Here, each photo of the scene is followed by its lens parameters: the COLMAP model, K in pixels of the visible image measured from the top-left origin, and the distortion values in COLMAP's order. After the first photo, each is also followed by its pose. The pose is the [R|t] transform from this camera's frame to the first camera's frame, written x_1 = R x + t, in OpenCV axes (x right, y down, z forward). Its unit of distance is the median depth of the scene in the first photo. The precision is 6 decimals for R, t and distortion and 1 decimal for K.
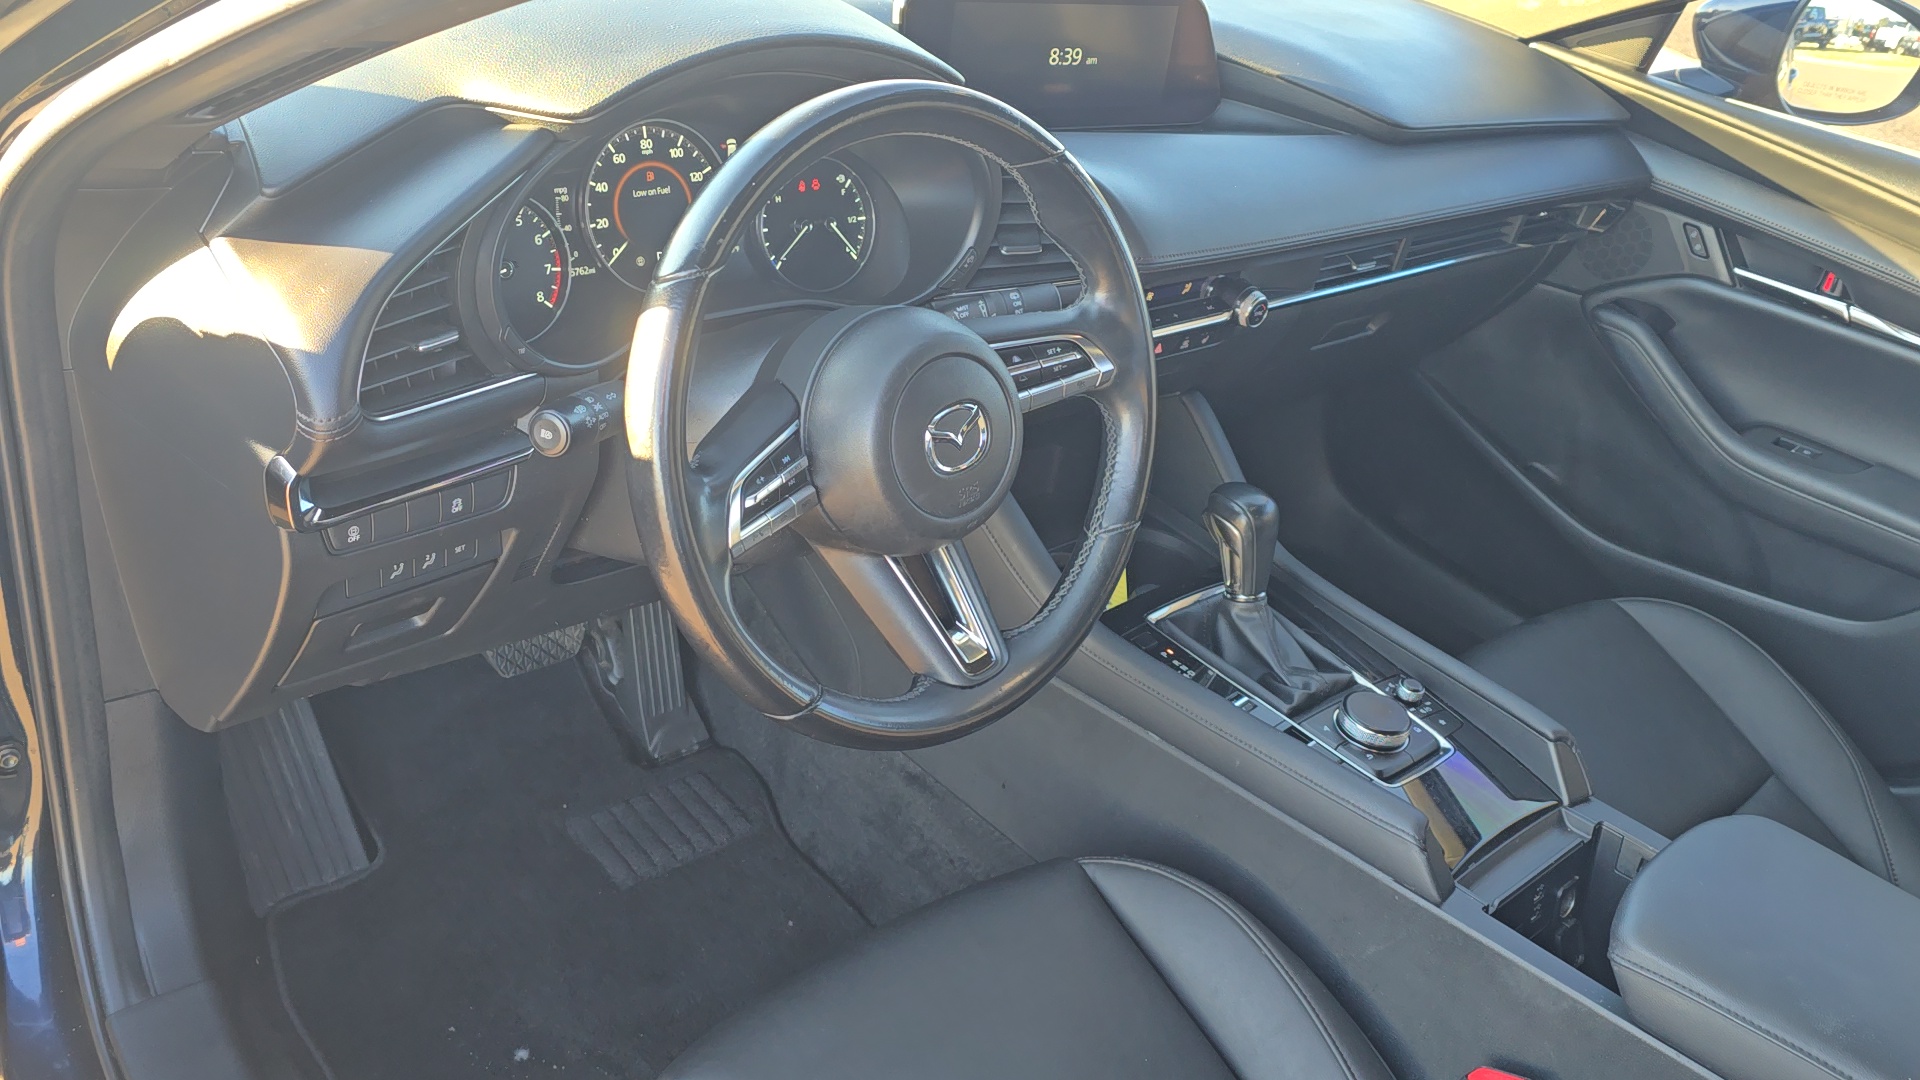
lens RADIAL K [[1623.9, 0, 960.0], [0, 1623.9, 540.0], [0, 0, 1]] dist [-0.003152, 0.015186]
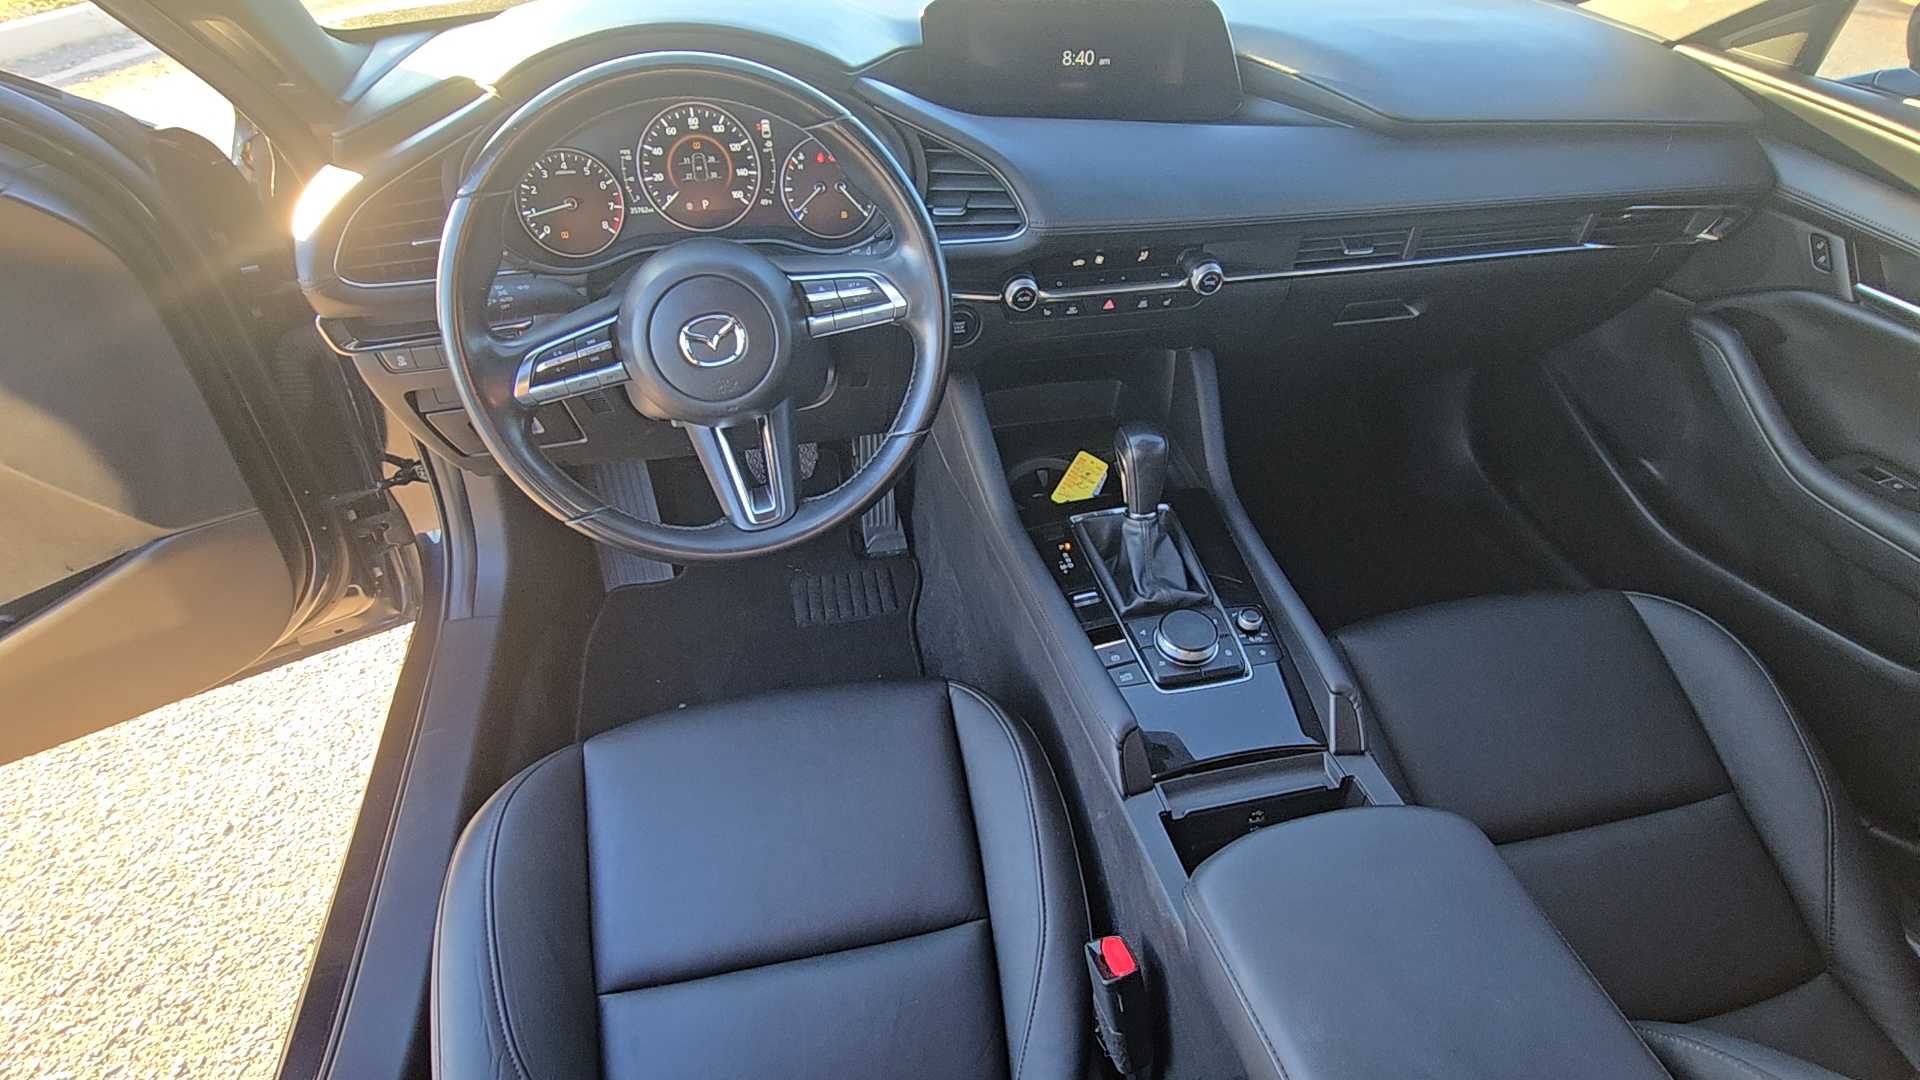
lens RADIAL K [[981.5, 0, 972.3], [0, 981.5, 544.8], [0, 0, 1]] dist [0.001933, -0.000560]
pose [[0.856883, 0.199005, -0.475550, 0.448495], [-0.143663, 0.978123, 0.150456, -0.038867], [0.495088, -0.060604, 0.866727, 0.308210]]
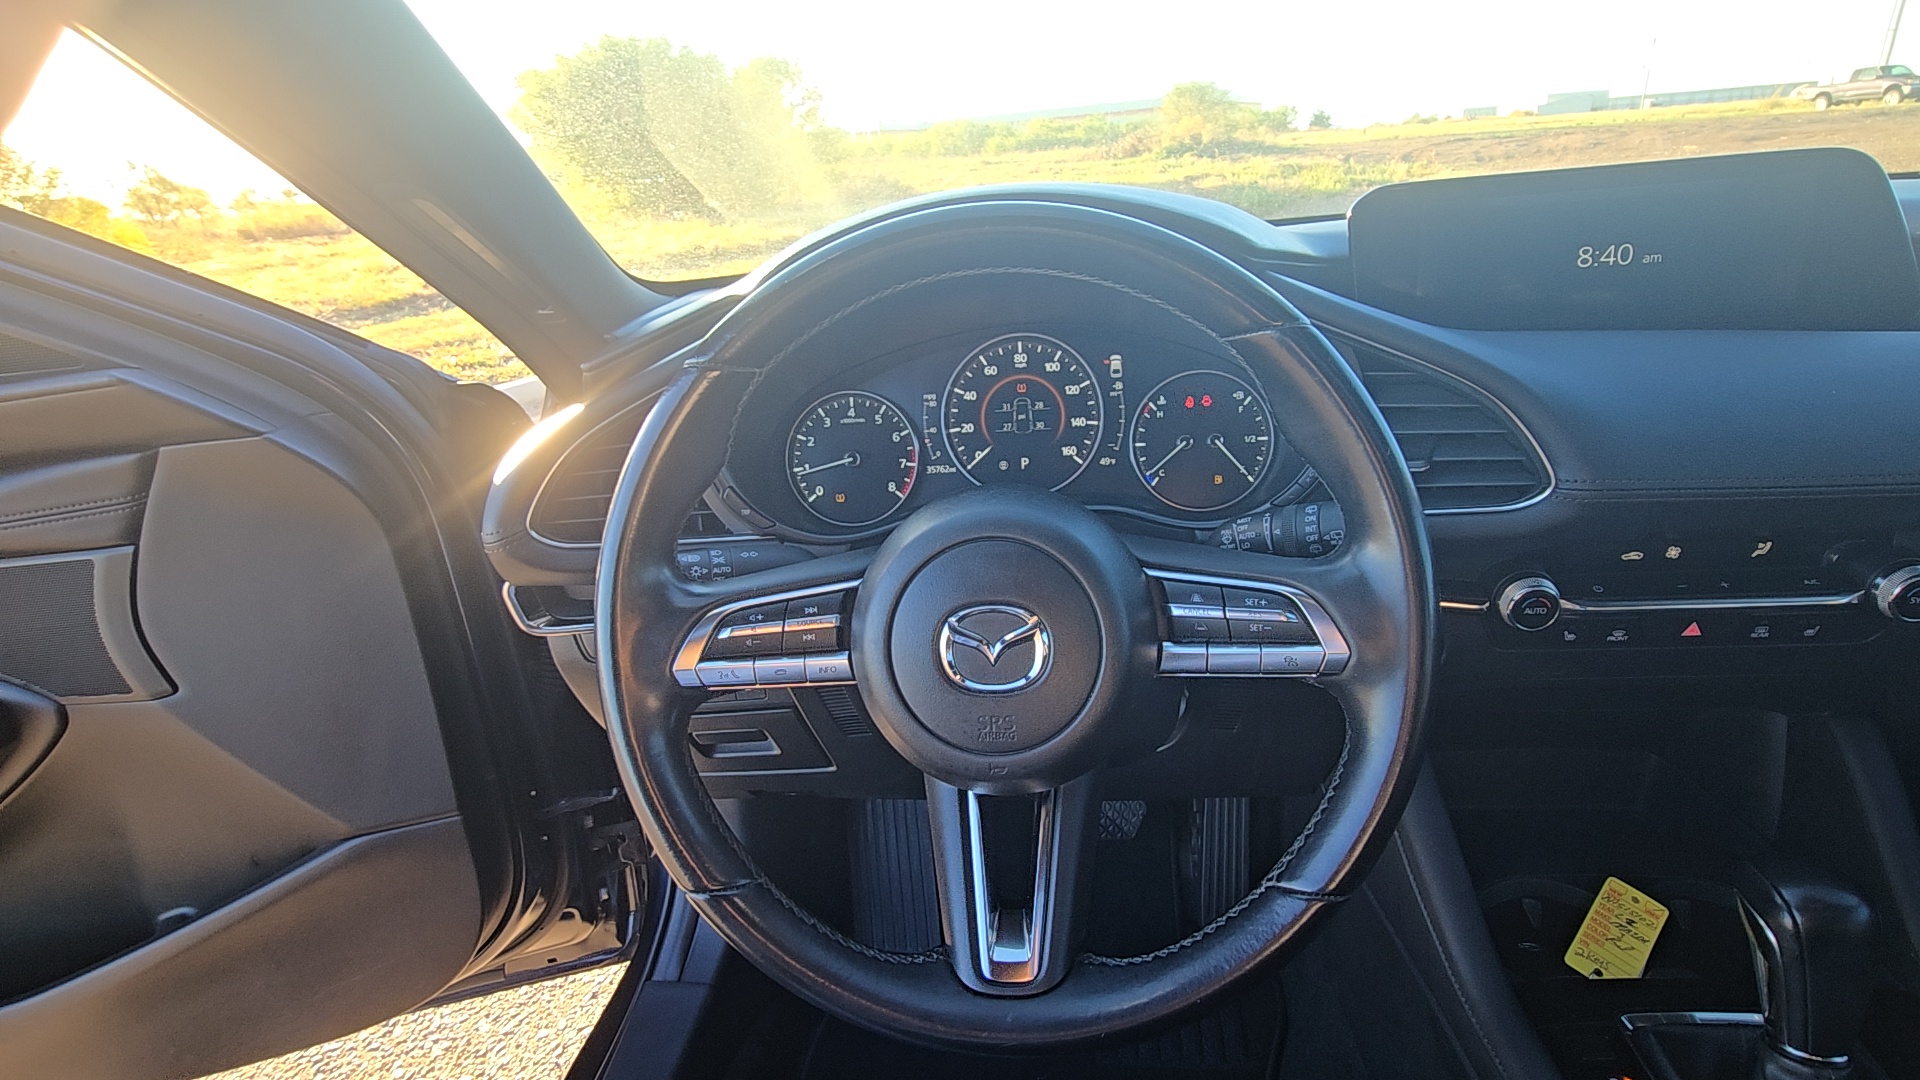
lens RADIAL K [[981.5, 0, 972.3], [0, 981.5, 544.8], [0, 0, 1]] dist [0.001933, -0.000560]
pose [[0.645543, 0.065255, -0.760931, 0.255019], [-0.216431, 0.971129, -0.100330, -0.046456], [0.732416, 0.229456, 0.641028, 0.523320]]
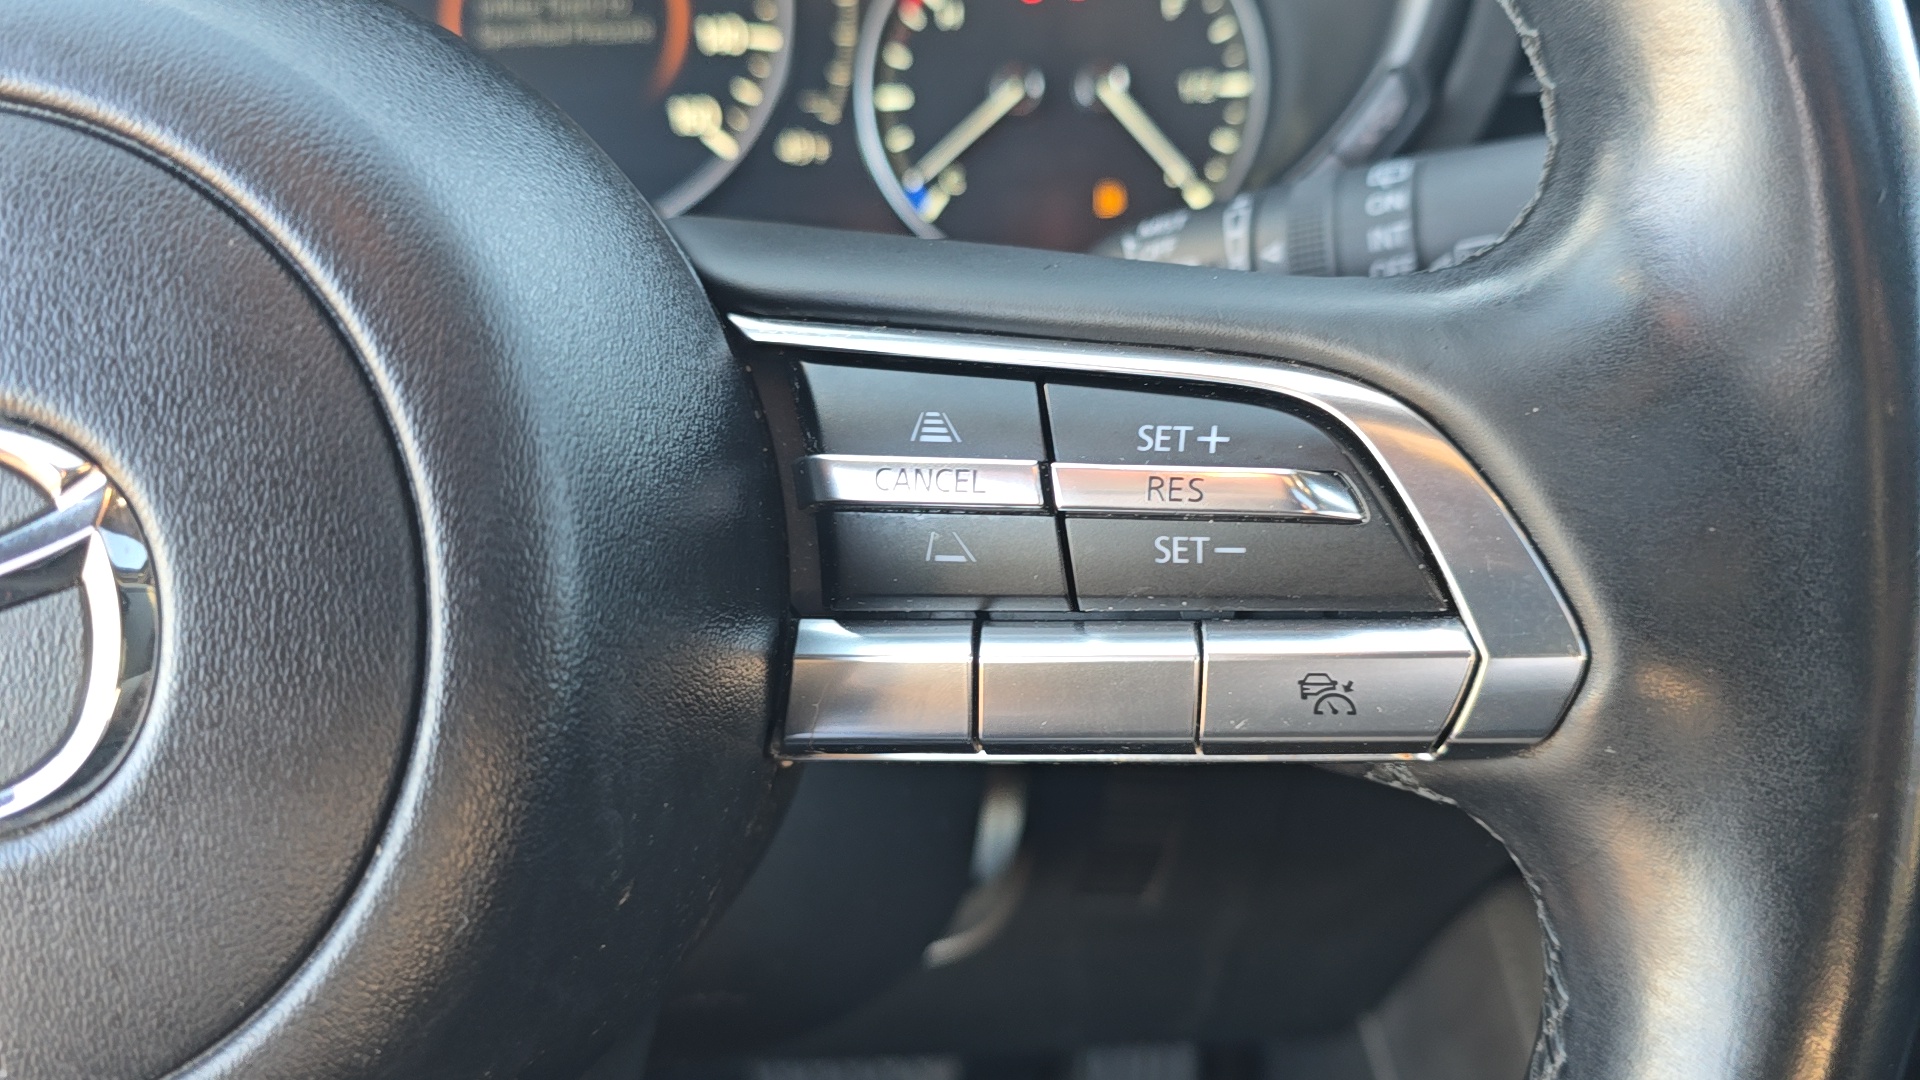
lens RADIAL K [[1595.7, 0, 960.0], [0, 1595.7, 540.0], [0, 0, 1]] dist [-0.019076, -0.004696]
pose [[0.723376, 0.067349, -0.687162, 0.120595], [-0.211462, 0.969017, -0.127633, -0.055807], [0.657275, 0.237635, 0.715205, 0.742343]]
